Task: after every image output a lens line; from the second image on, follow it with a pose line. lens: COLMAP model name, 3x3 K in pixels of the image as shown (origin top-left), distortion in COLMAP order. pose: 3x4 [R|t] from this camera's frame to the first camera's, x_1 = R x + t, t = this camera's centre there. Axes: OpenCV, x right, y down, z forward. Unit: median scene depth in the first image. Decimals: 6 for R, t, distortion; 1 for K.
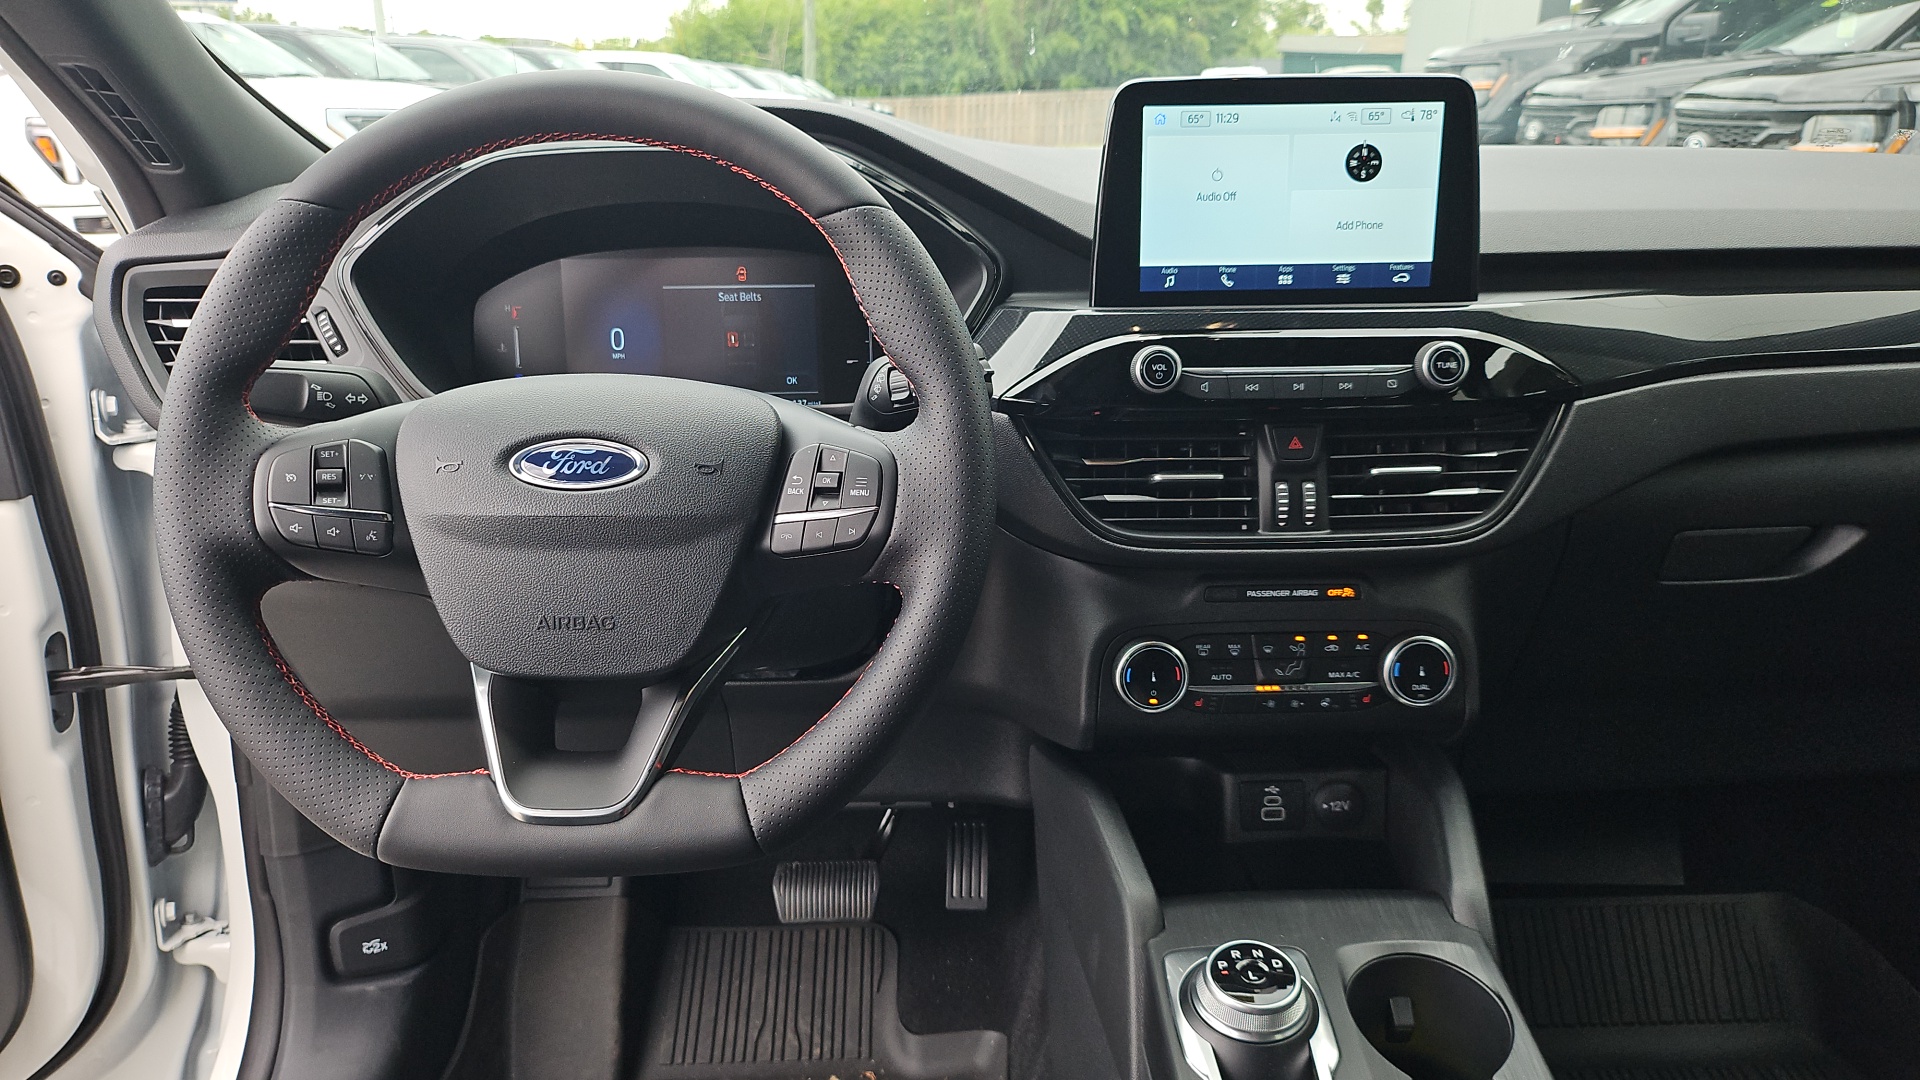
lens RADIAL K [[1380.9, 0, 965.3], [0, 1380.9, 542.1], [0, 0, 1]] dist [0.077272, -0.067325]
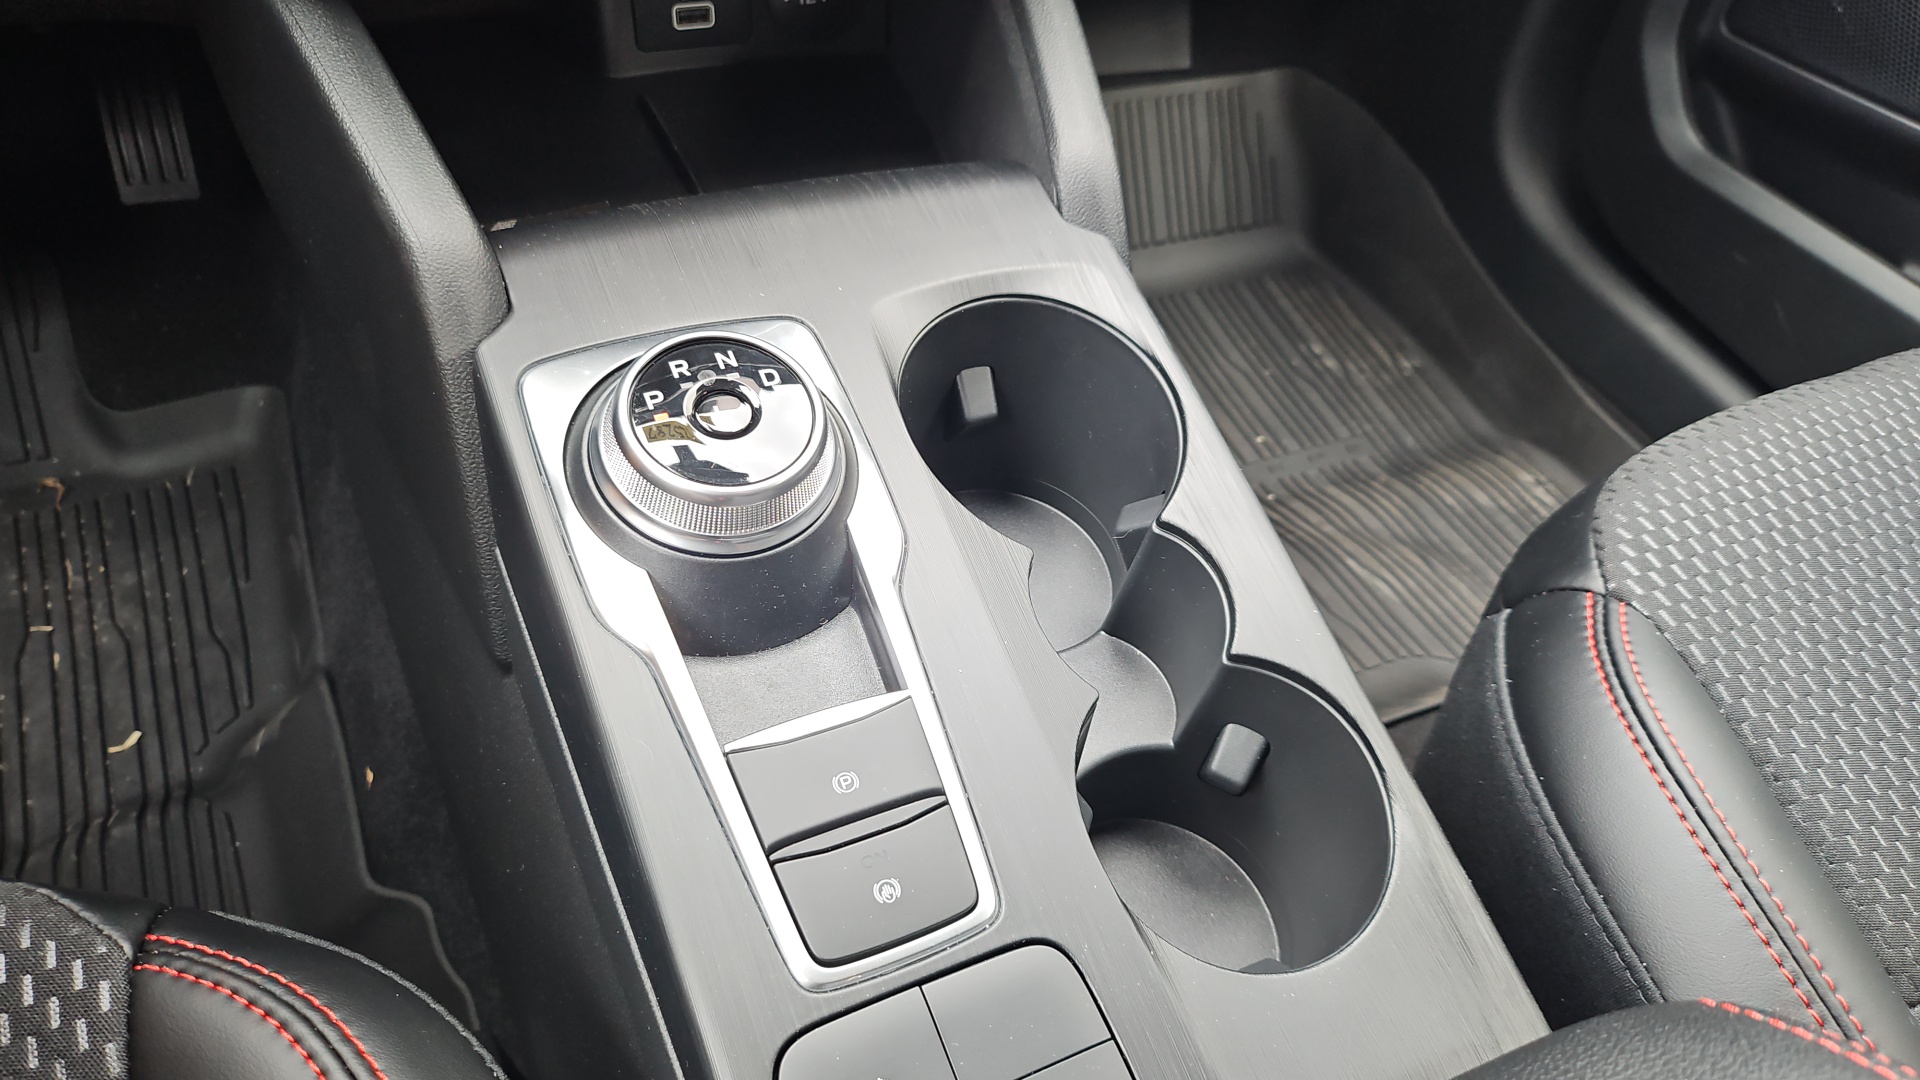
lens RADIAL K [[1415.6, 0, 960.0], [0, 1415.6, 540.0], [0, 0, 1]] dist [0.005521, 0.005133]
pose [[0.906680, -0.195941, 0.373549, 0.086852], [-0.035866, 0.846549, 0.531102, 0.089282], [-0.420292, -0.494937, 0.760521, 0.537287]]
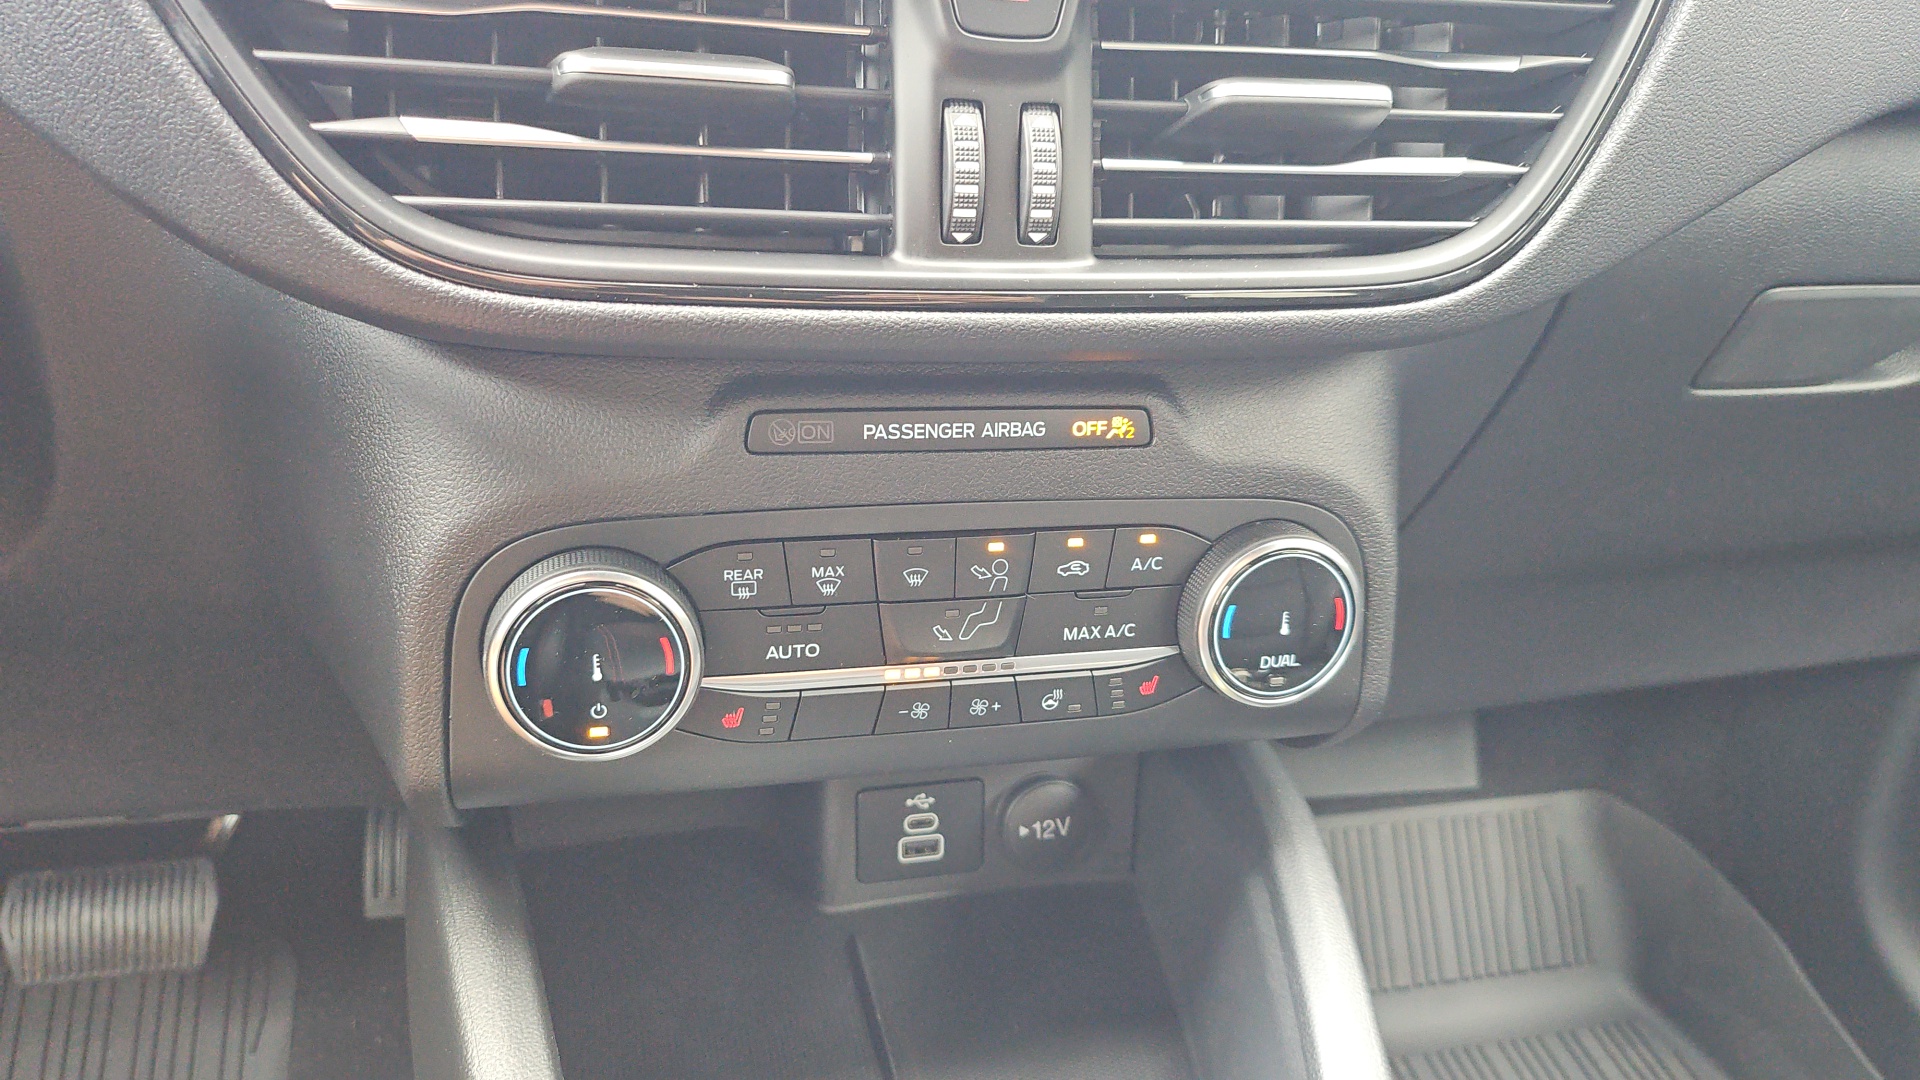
lens RADIAL K [[1380.9, 0, 965.3], [0, 1380.9, 542.1], [0, 0, 1]] dist [0.077272, -0.067325]
pose [[0.970886, -0.017758, 0.238882, 0.146214], [-0.026578, 0.983105, 0.181103, -0.000851], [-0.238062, -0.182179, 0.954011, 0.659423]]
